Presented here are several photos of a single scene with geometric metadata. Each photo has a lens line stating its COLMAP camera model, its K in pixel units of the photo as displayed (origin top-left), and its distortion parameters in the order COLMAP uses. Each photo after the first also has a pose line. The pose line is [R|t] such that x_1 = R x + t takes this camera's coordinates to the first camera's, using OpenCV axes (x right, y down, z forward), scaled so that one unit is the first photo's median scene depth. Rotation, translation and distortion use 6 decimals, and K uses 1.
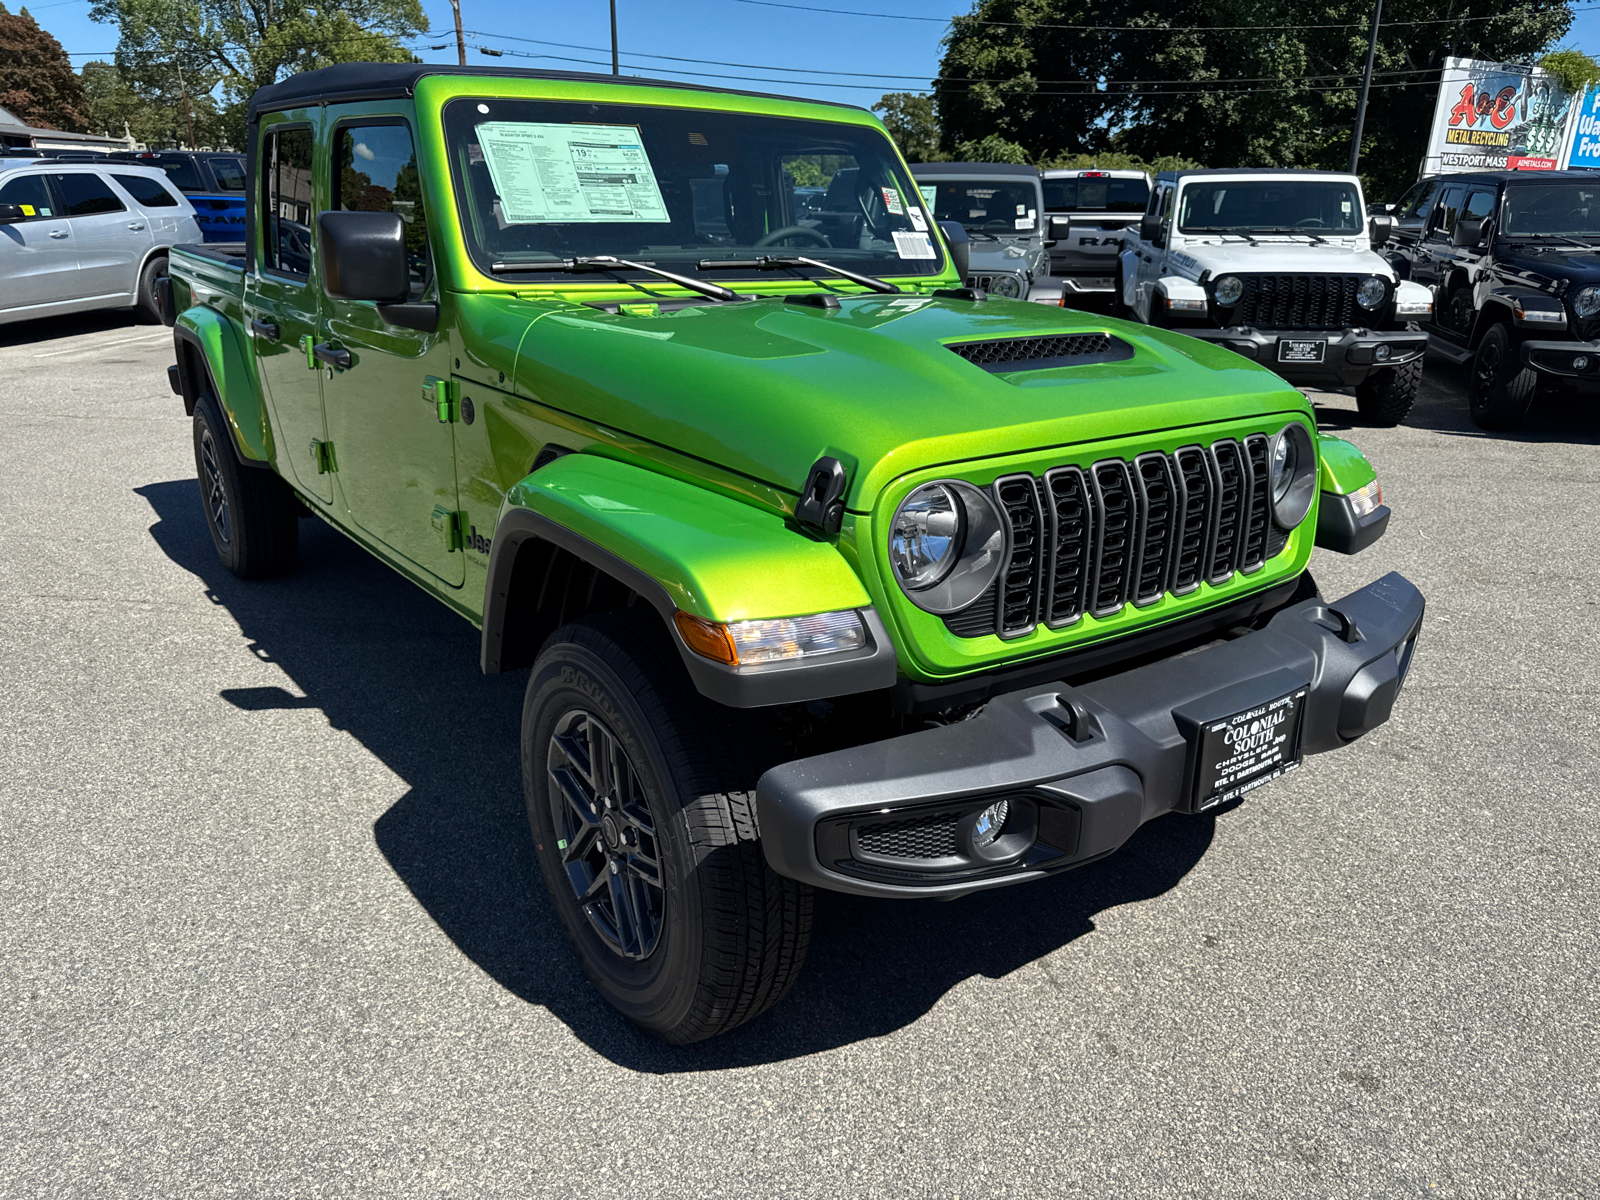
lens RADIAL K [[1152.3, 0, 814.0], [0, 1152.3, 603.6], [0, 0, 1]] dist [0.031762, -0.033806]
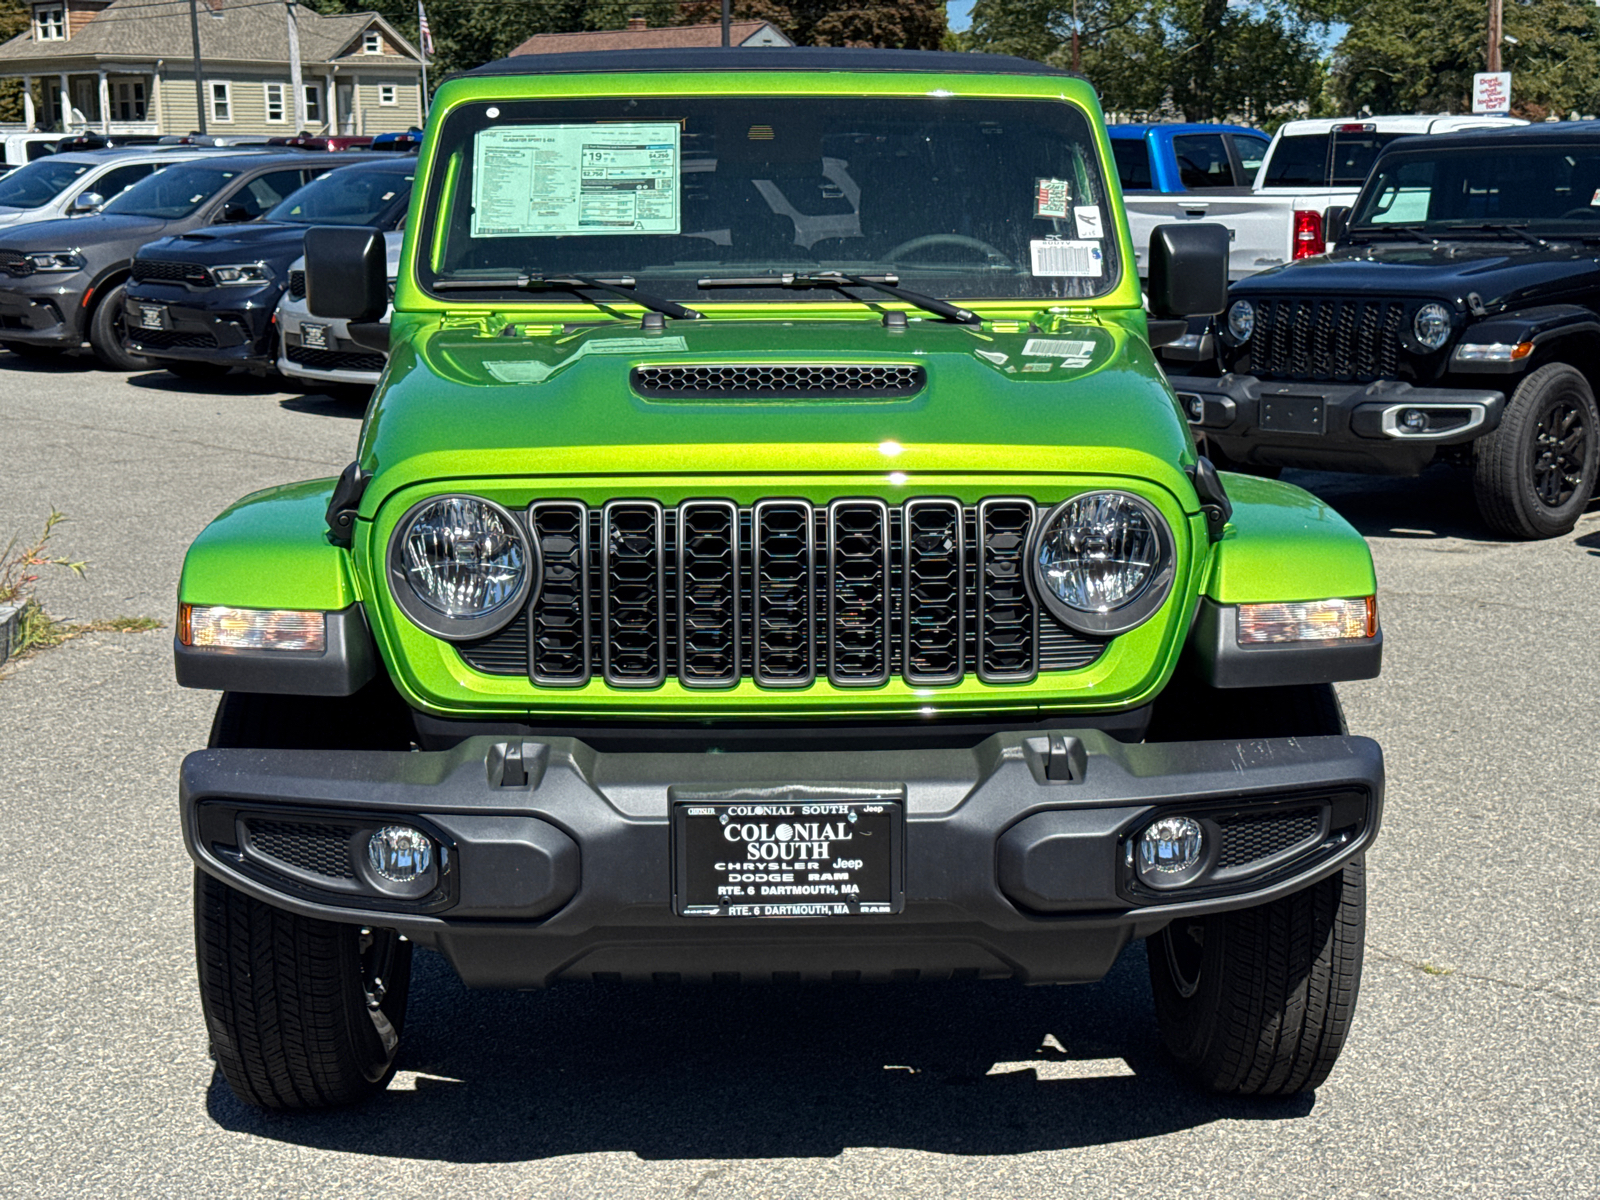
lens RADIAL K [[2304.5, 0, 803.2], [0, 2304.5, 535.0], [0, 0, 1]] dist [0.104681, 0.000000]
pose [[0.818427, 0.062565, -0.571194, 0.941127], [-0.166524, 0.977221, -0.131562, 0.083003], [0.549952, 0.202791, 0.810203, -0.243789]]
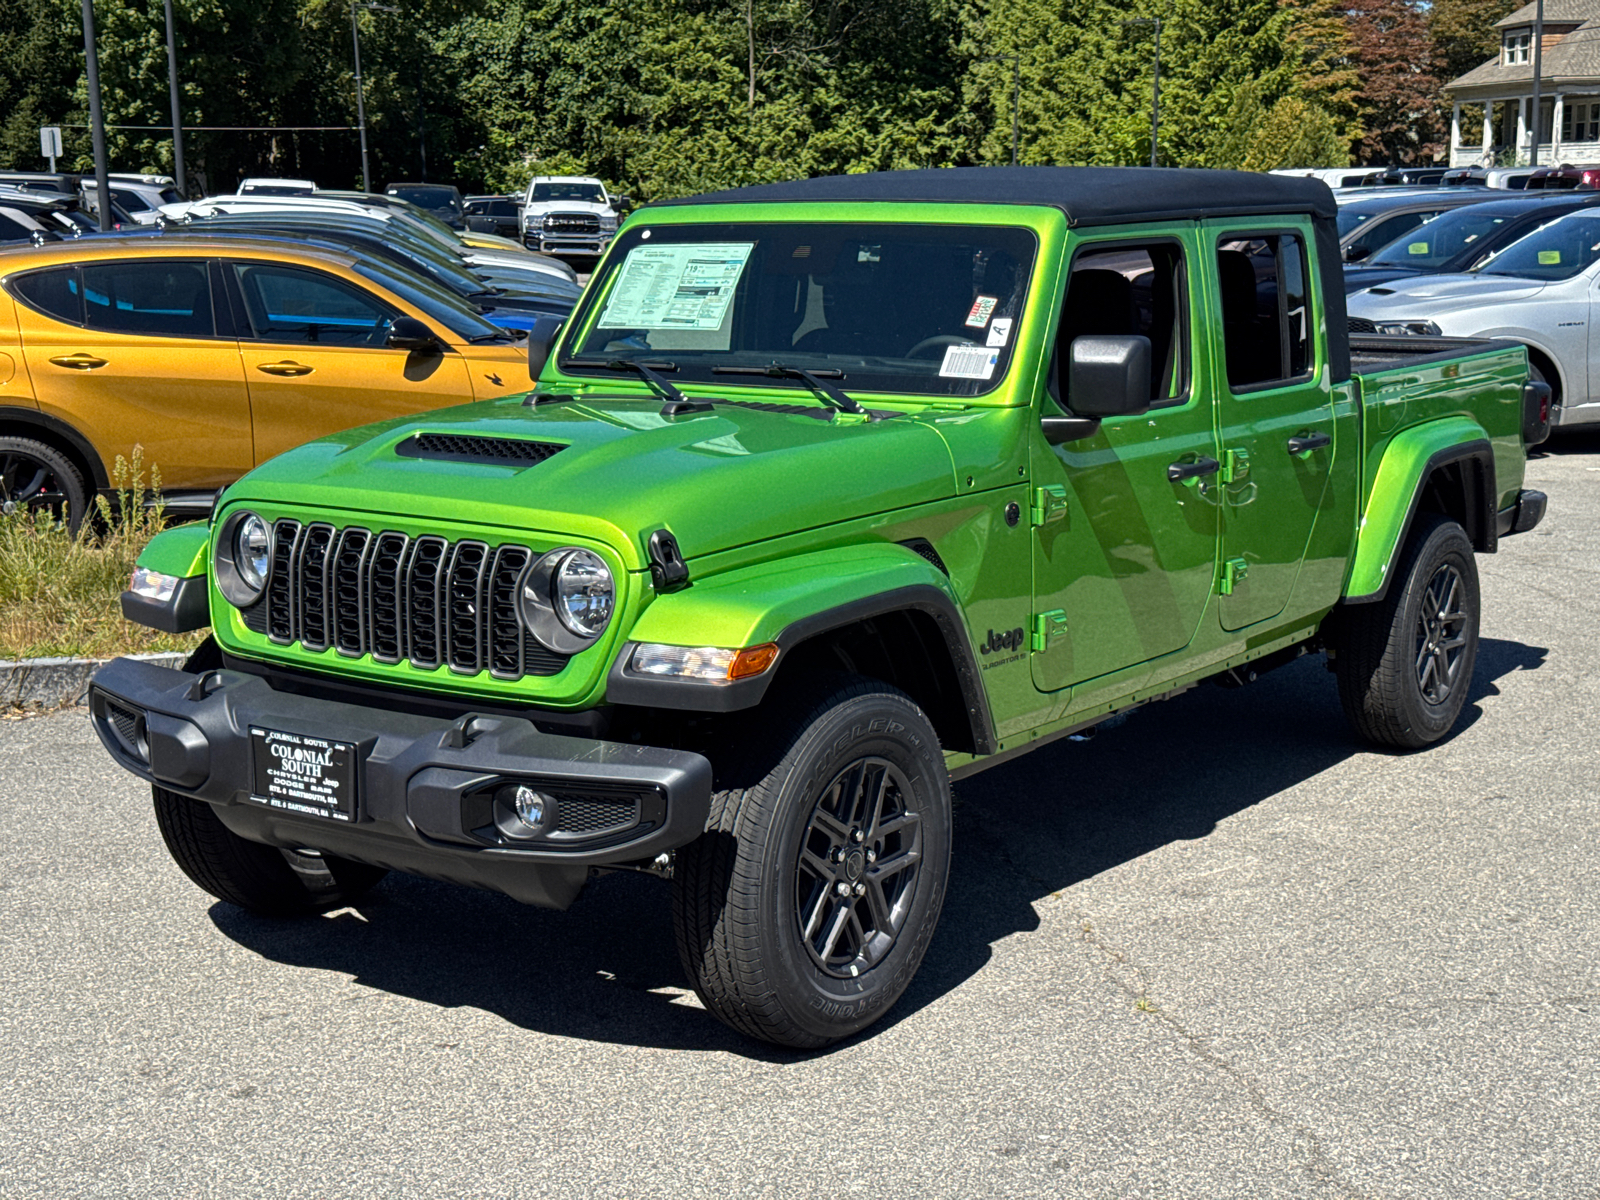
lens RADIAL K [[2304.5, 0, 801.2], [0, 2304.5, 550.1], [0, 0, 1]] dist [0.104681, 0.000000]
pose [[0.311457, 0.120153, -0.942633, 2.010649], [-0.299634, 0.953787, 0.022572, -0.220047], [0.901784, 0.275415, 0.333066, 0.445065]]
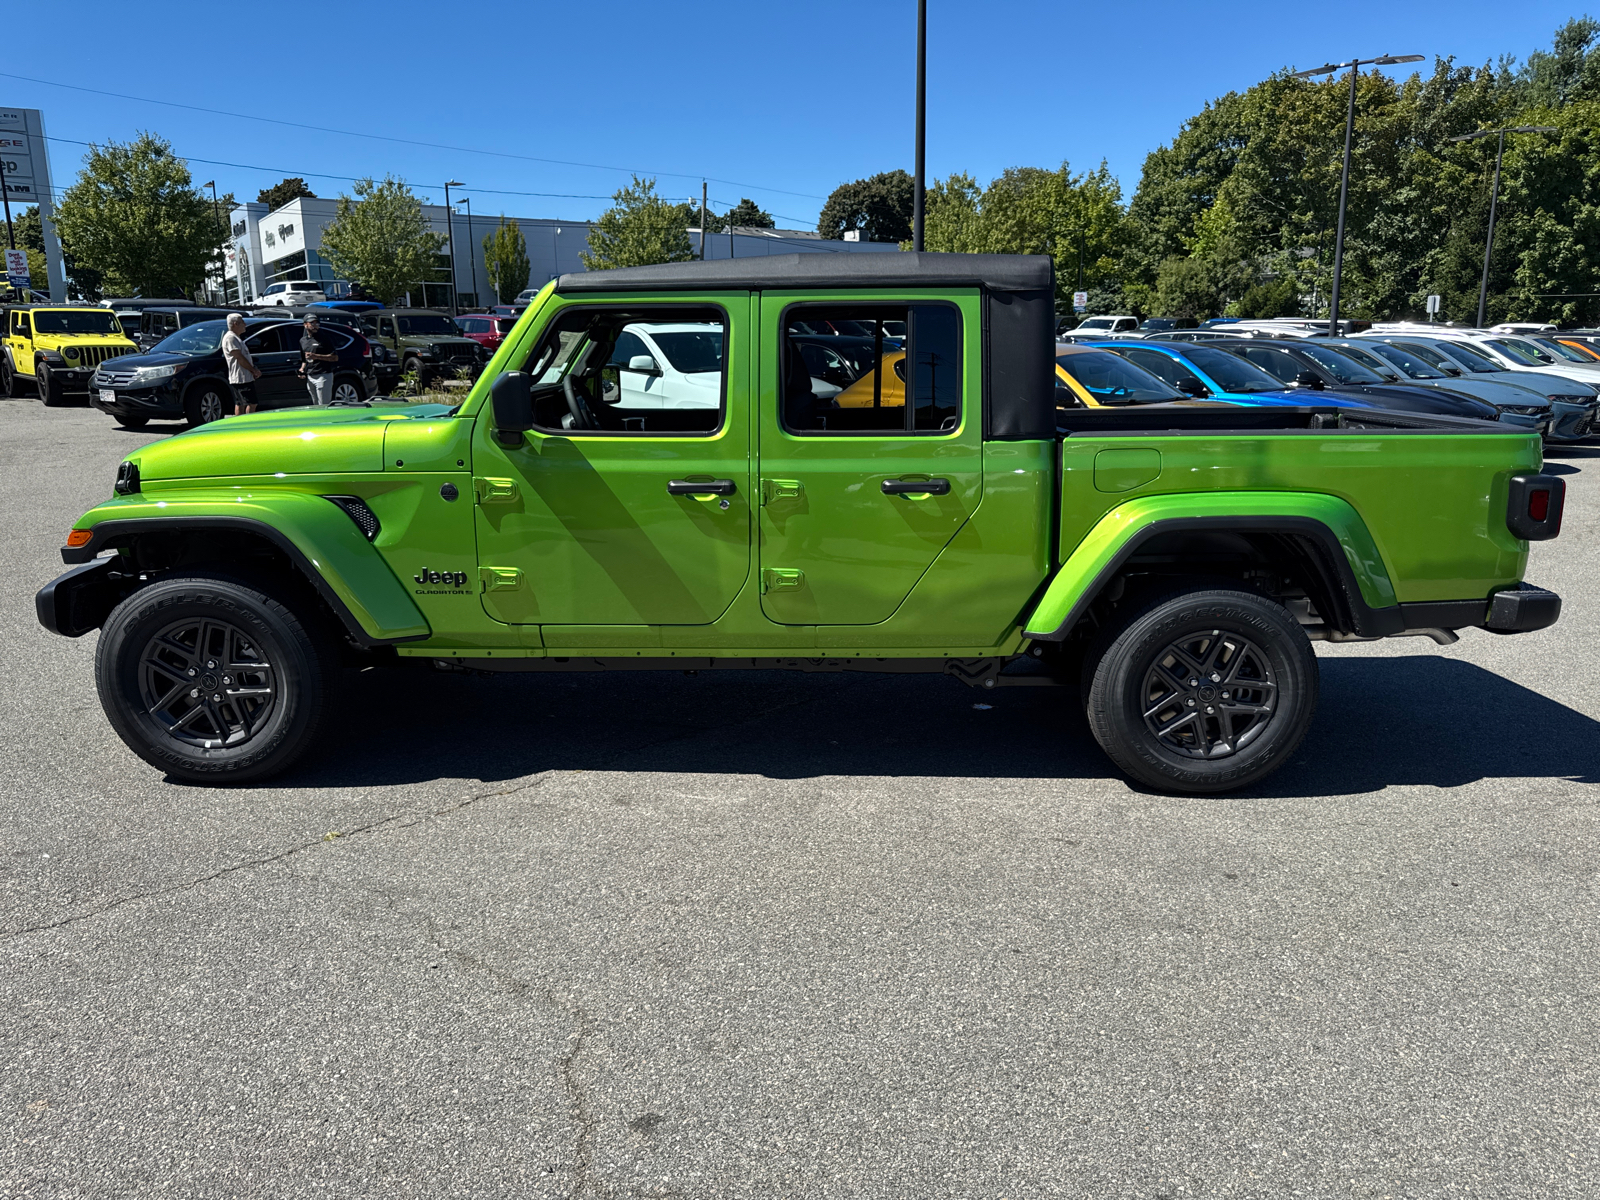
lens RADIAL K [[1152.3, 0, 813.2], [0, 1152.3, 607.3], [0, 0, 1]] dist [0.031762, -0.033806]
pose [[-0.581276, 0.156997, -0.798418, 1.084240], [-0.279878, 0.882768, 0.377344, -0.805344], [0.764059, 0.442801, -0.469192, 2.360701]]
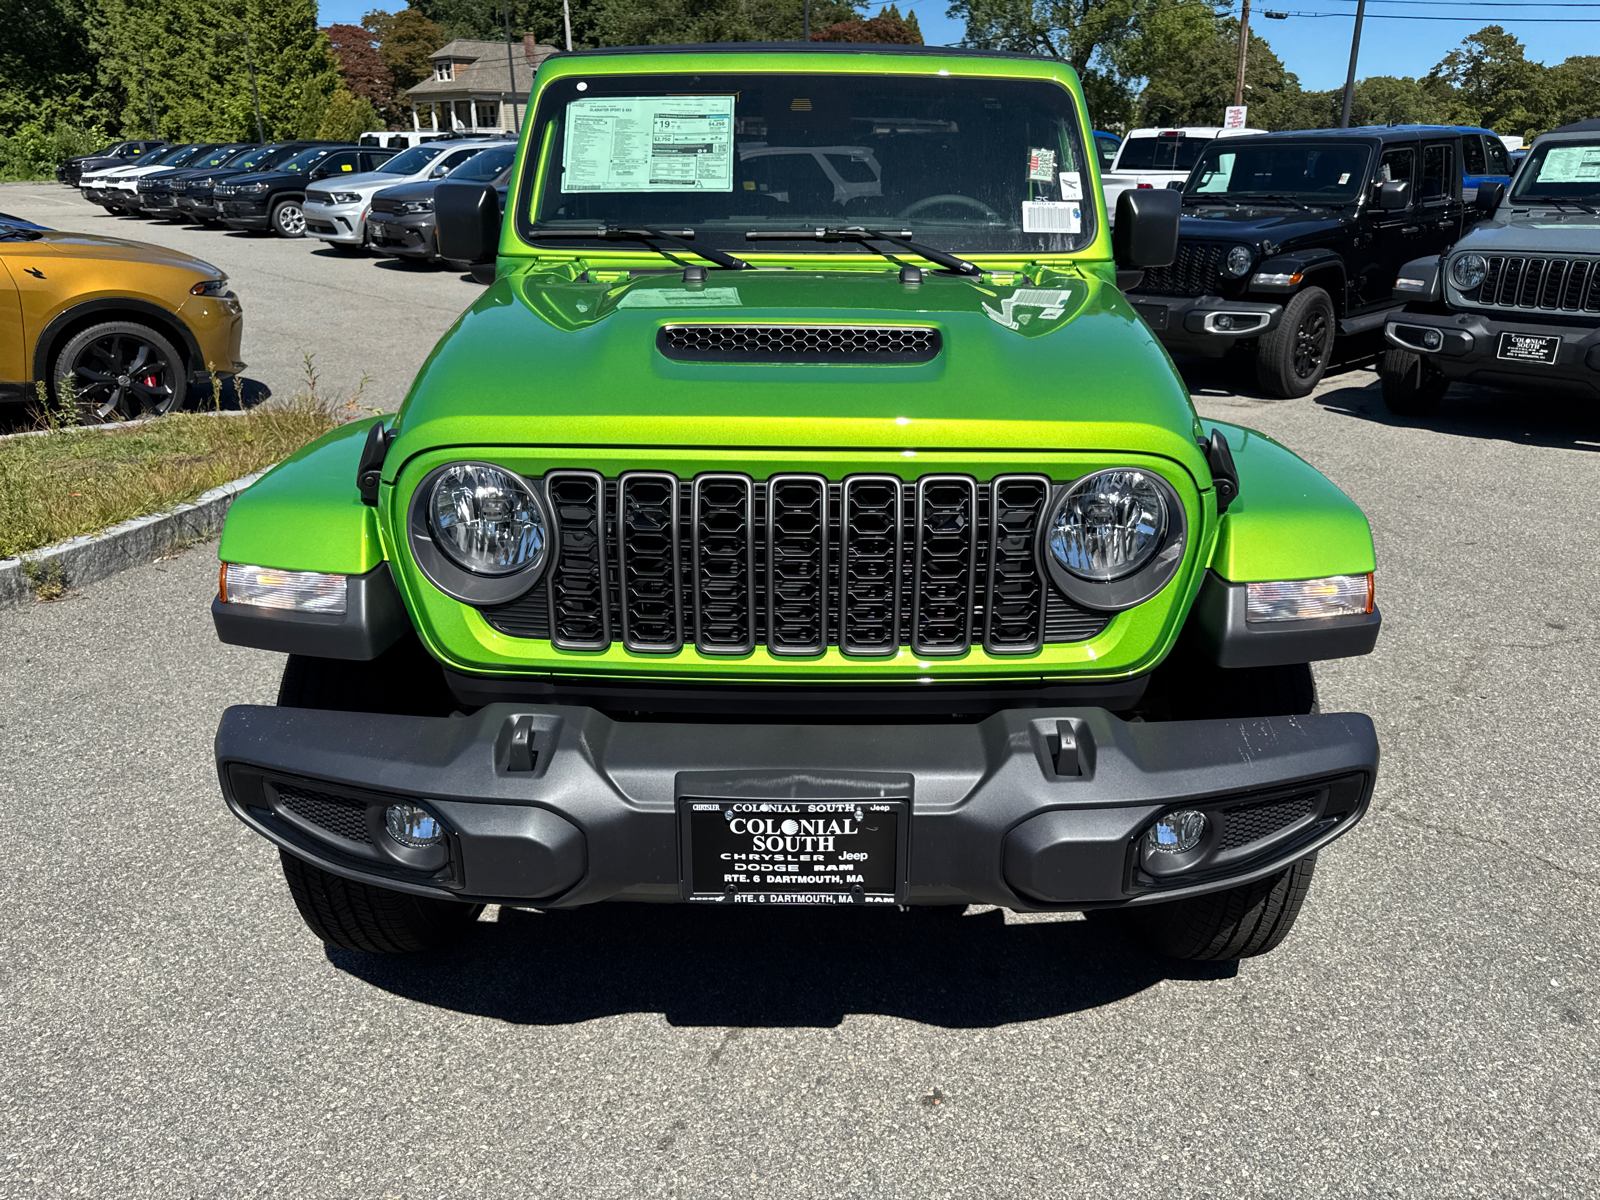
lens RADIAL K [[1152.3, 0, 815.3], [0, 1152.3, 600.7], [0, 0, 1]] dist [0.031762, -0.033806]
pose [[0.802239, 0.195811, -0.563978, 0.590398], [-0.185076, 0.979712, 0.076887, -0.079907], [0.567591, 0.042697, 0.822203, 0.253773]]
